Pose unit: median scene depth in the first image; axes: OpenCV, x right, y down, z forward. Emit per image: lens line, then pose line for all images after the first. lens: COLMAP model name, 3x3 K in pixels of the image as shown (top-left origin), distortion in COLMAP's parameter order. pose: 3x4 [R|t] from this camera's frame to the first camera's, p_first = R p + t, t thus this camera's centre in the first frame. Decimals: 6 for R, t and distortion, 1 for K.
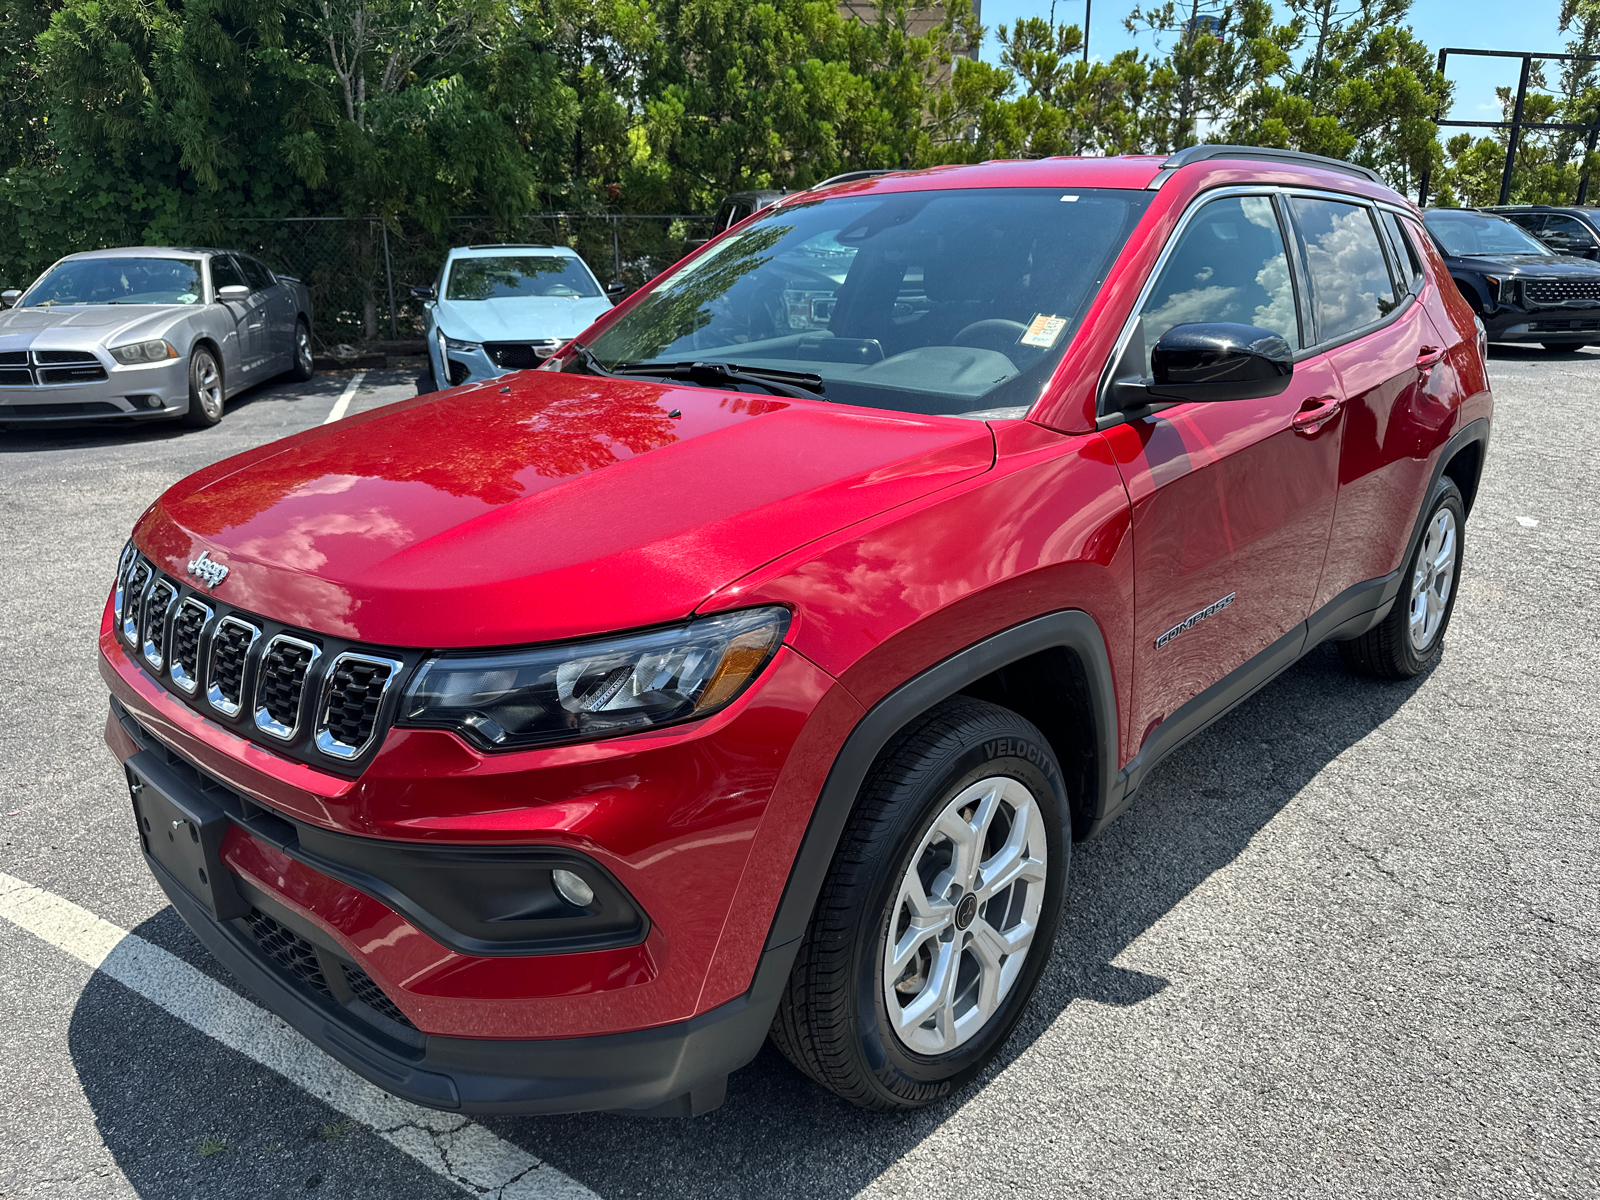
lens RADIAL K [[1131.2, 0, 800.0], [0, 1131.2, 600.0], [0, 0, 1]] dist [0.008967, -0.017922]
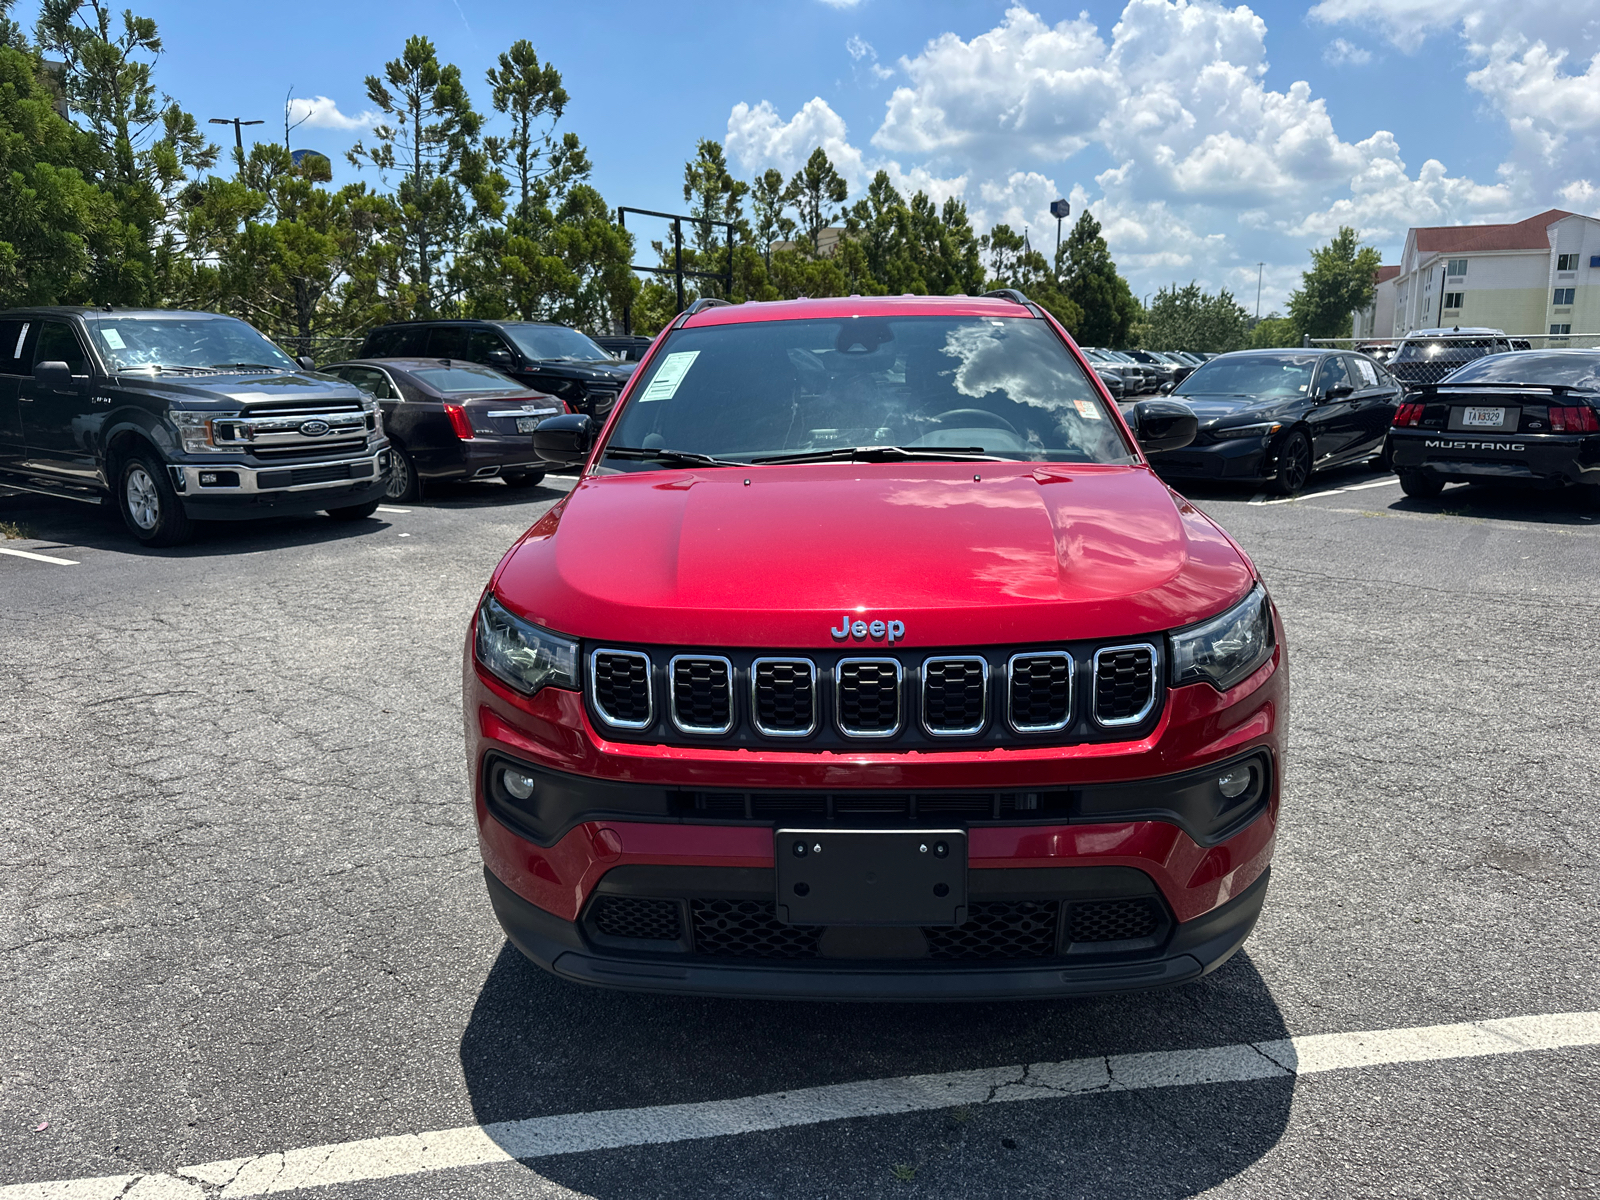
lens RADIAL K [[1131.2, 0, 800.0], [0, 1131.2, 600.0], [0, 0, 1]] dist [0.008967, -0.017922]
pose [[0.758549, -0.138401, 0.636748, -0.117558], [0.203387, 0.978652, -0.029577, -0.002910], [-0.619061, 0.151942, 0.770505, 0.016193]]
